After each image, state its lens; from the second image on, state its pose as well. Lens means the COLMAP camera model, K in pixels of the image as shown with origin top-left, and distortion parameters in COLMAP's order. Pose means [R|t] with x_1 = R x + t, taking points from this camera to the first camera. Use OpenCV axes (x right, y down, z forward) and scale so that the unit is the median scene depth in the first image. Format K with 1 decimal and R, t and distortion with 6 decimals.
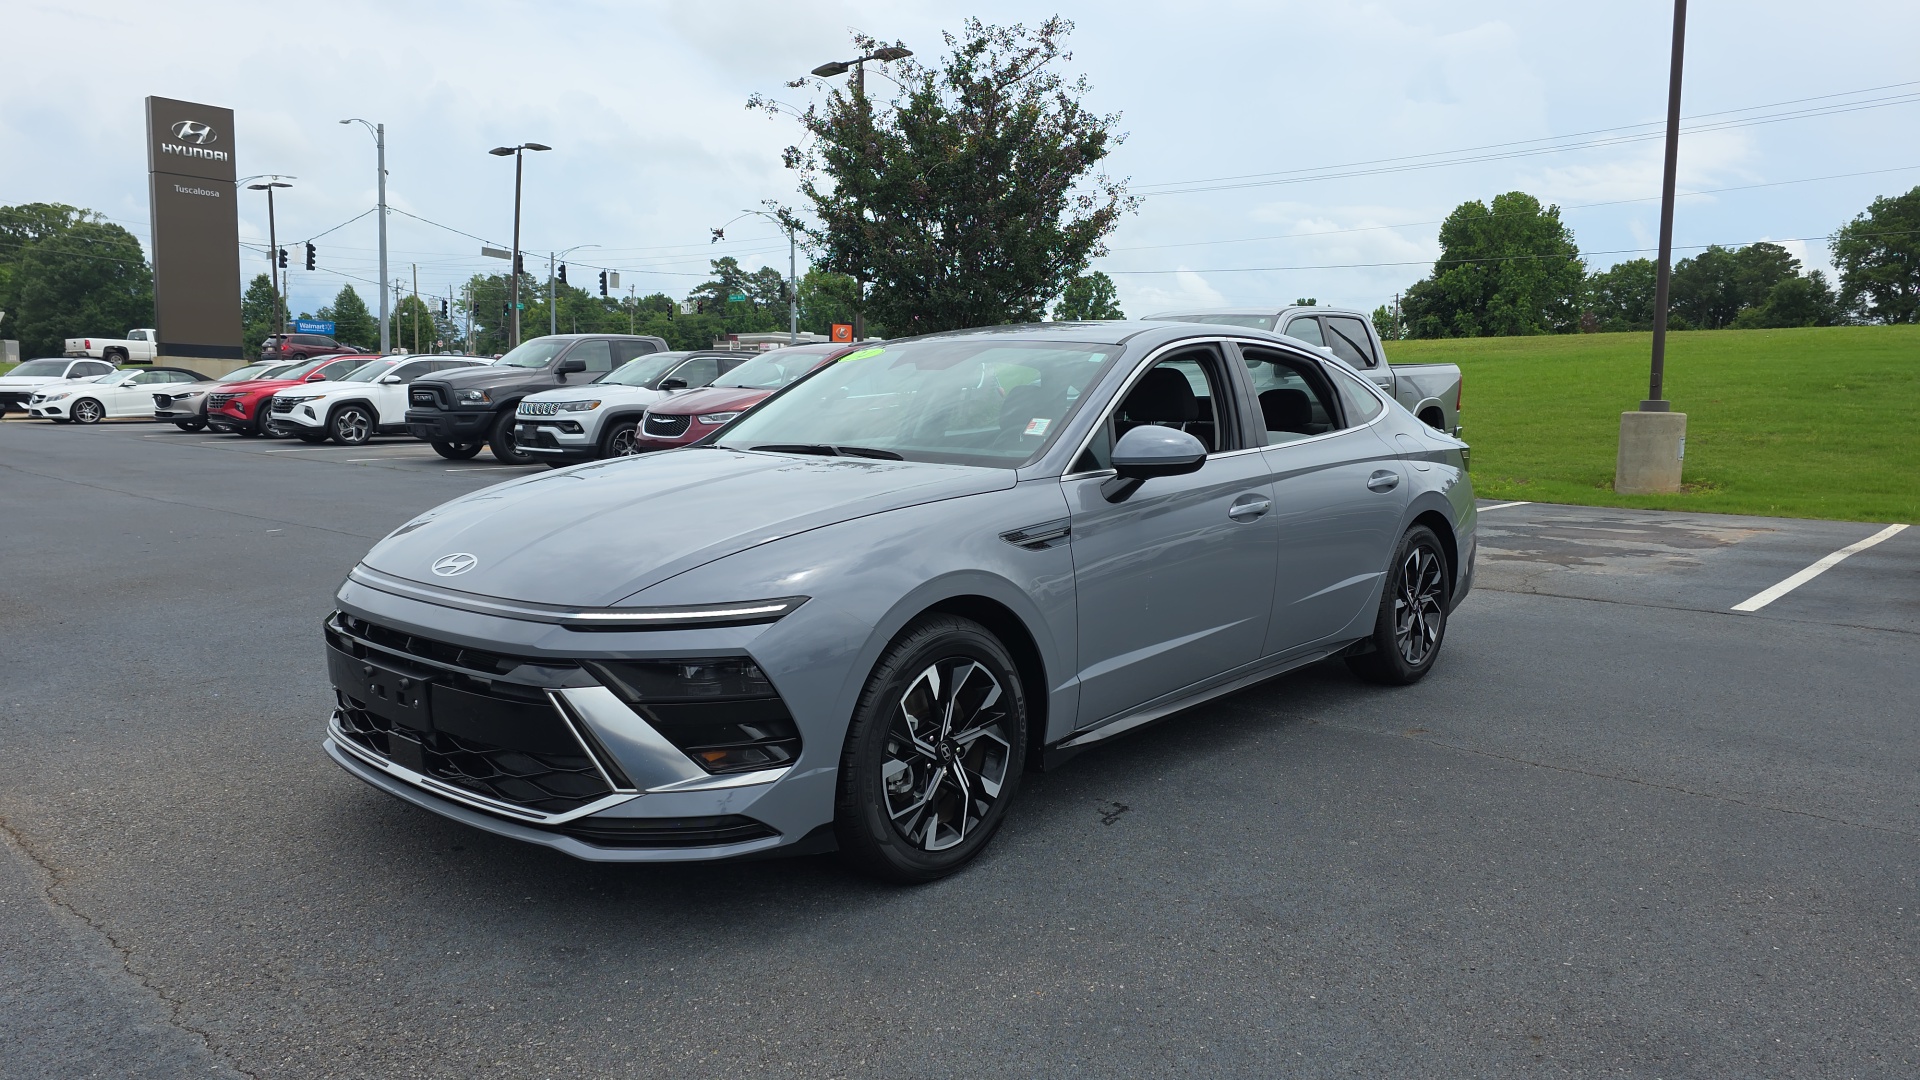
lens RADIAL K [[1254.7, 0, 965.4], [0, 1254.7, 552.4], [0, 0, 1]] dist [0.073018, -0.062325]
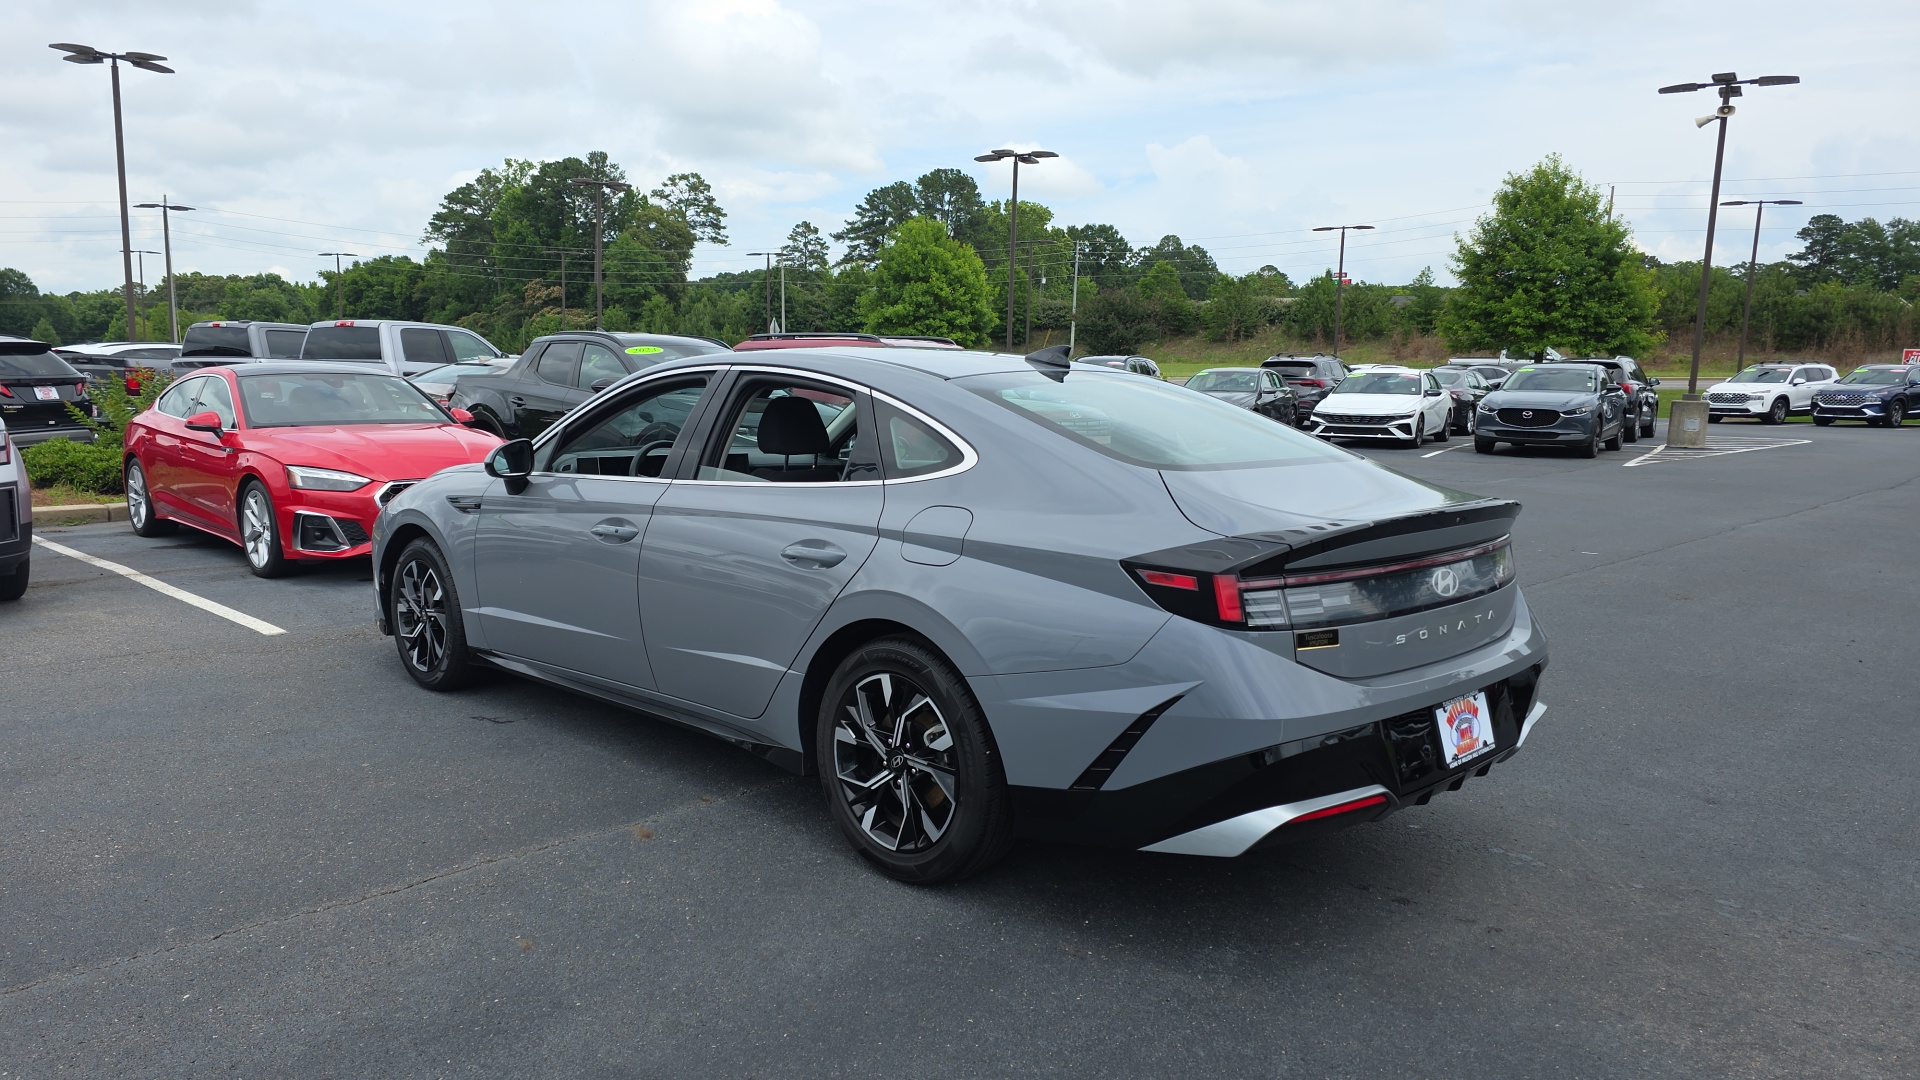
lens RADIAL K [[1321.4, 0, 913.4], [0, 1321.4, 548.3], [0, 0, 1]] dist [0.077340, -0.070187]
pose [[-0.071231, 0.122821, -0.989869, 1.079759], [-0.145354, 0.980518, 0.132120, -0.168017], [0.986812, 0.153293, -0.051991, 1.086885]]
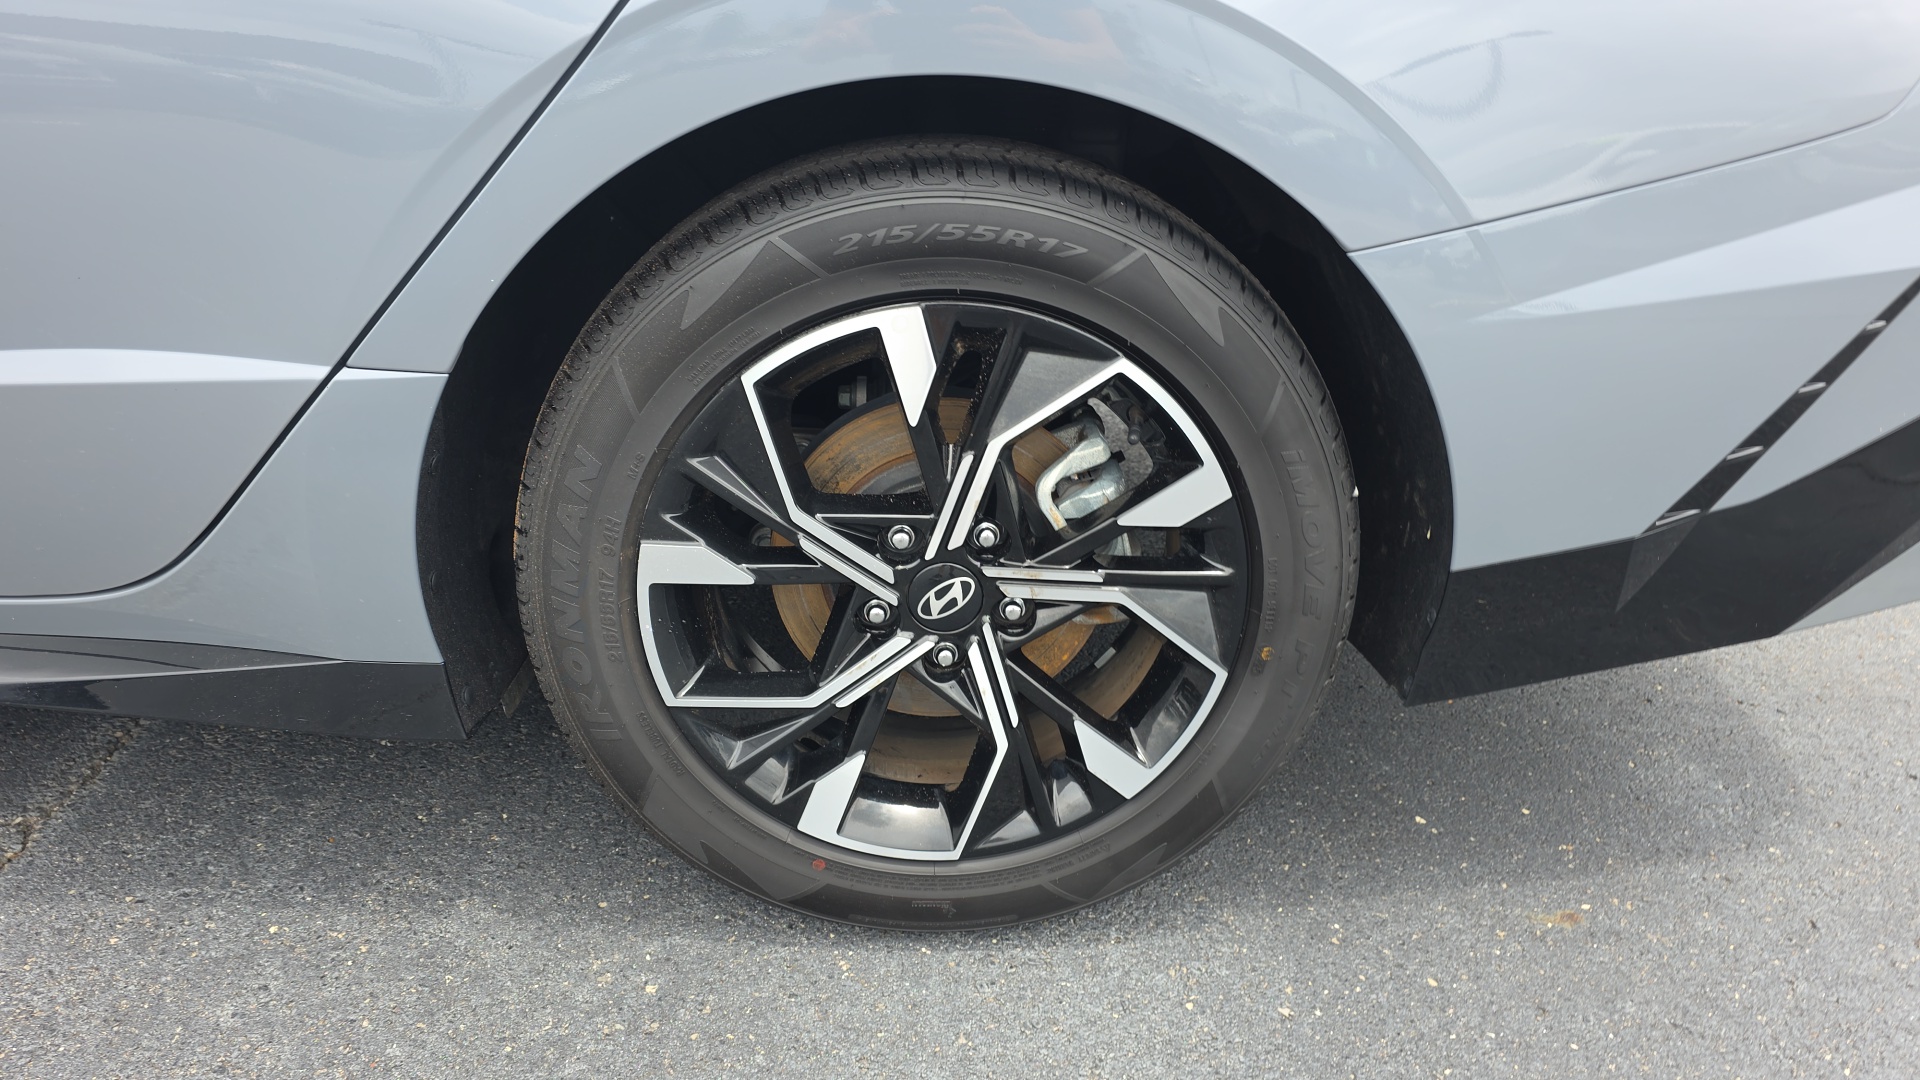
lens RADIAL K [[1254.7, 0, 965.4], [0, 1254.7, 552.4], [0, 0, 1]] dist [0.073018, -0.062325]
pose [[0.700335, 0.300025, -0.647700, 0.508413], [-0.128177, 0.945488, 0.299371, -0.024892], [0.702212, -0.126640, 0.700615, 0.917583]]
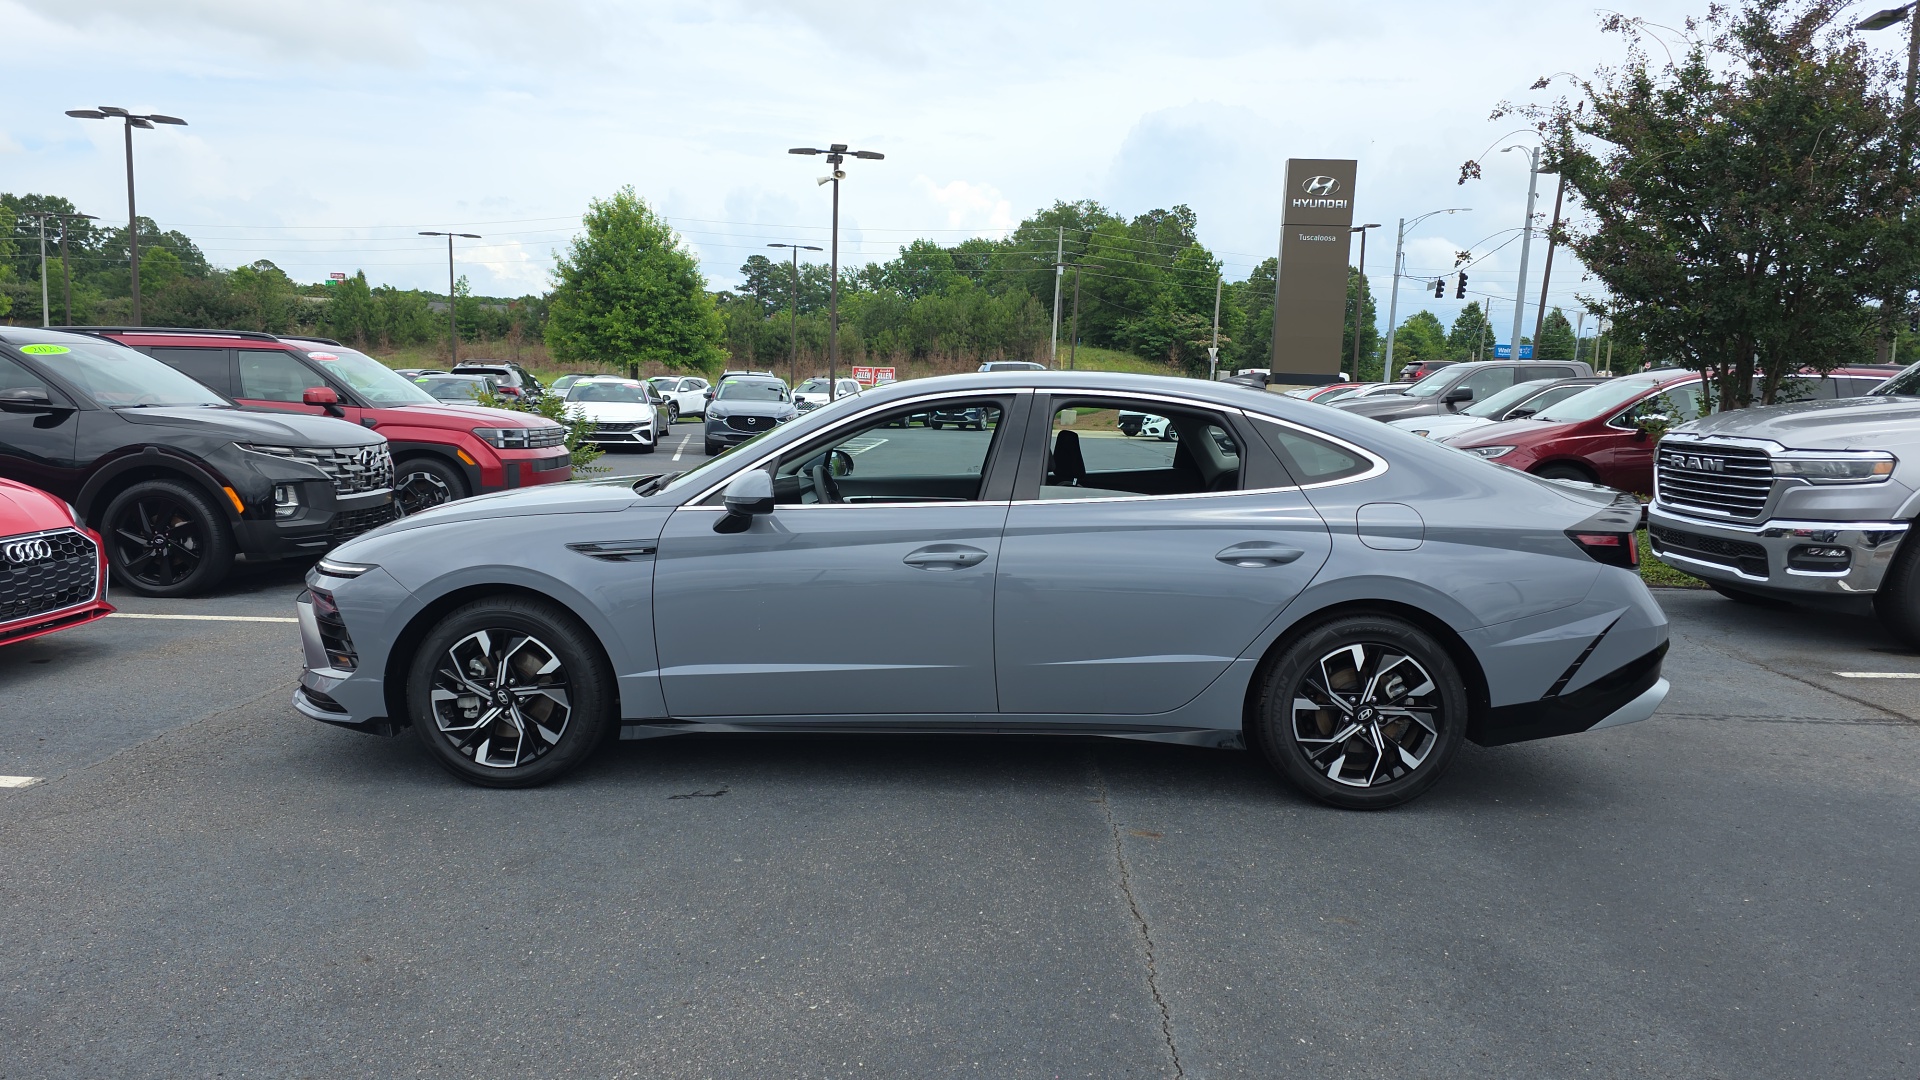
lens RADIAL K [[1299.8, 0, 960.2], [0, 1299.8, 553.9], [0, 0, 1]] dist [0.073055, -0.074460]
pose [[0.646291, 0.096280, -0.756993, 0.855538], [-0.112310, 0.993207, 0.030437, -0.059461], [0.754781, 0.065346, 0.652714, 0.271074]]
